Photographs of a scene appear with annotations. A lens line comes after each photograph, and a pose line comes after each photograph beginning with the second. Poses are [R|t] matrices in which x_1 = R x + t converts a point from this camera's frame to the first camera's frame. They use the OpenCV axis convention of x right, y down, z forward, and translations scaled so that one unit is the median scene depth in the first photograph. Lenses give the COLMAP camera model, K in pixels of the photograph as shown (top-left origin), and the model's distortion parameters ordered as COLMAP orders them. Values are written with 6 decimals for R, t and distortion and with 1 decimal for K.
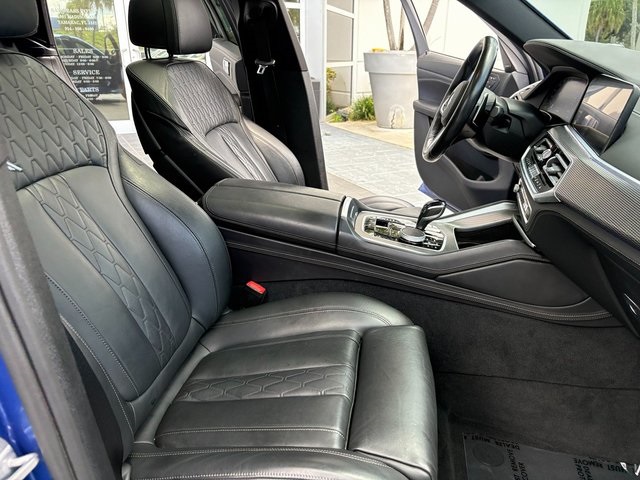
lens RADIAL K [[468.5, 0, 320.0], [0, 468.5, 240.0], [0, 0, 1]] dist [0.092063, -0.172660]
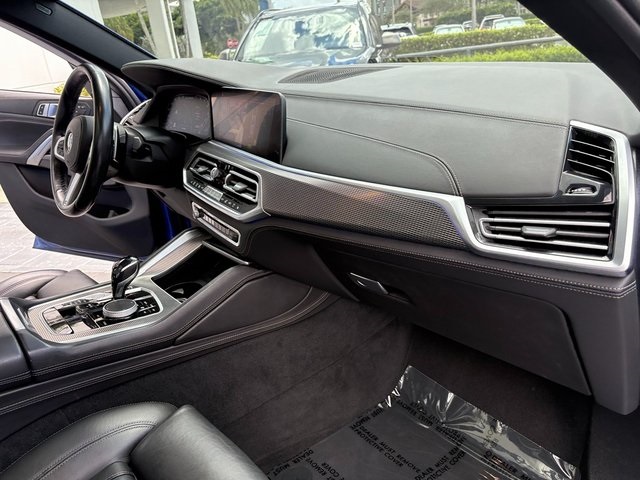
lens RADIAL K [[478.6, 0, 309.4], [0, 478.6, 235.9], [0, 0, 1]] dist [0.031531, -0.048125]
pose [[0.641336, -0.350994, 0.682269, -0.118321], [0.380969, 0.917543, 0.113919, -0.099283], [-0.665996, 0.186863, 0.722171, 0.174985]]
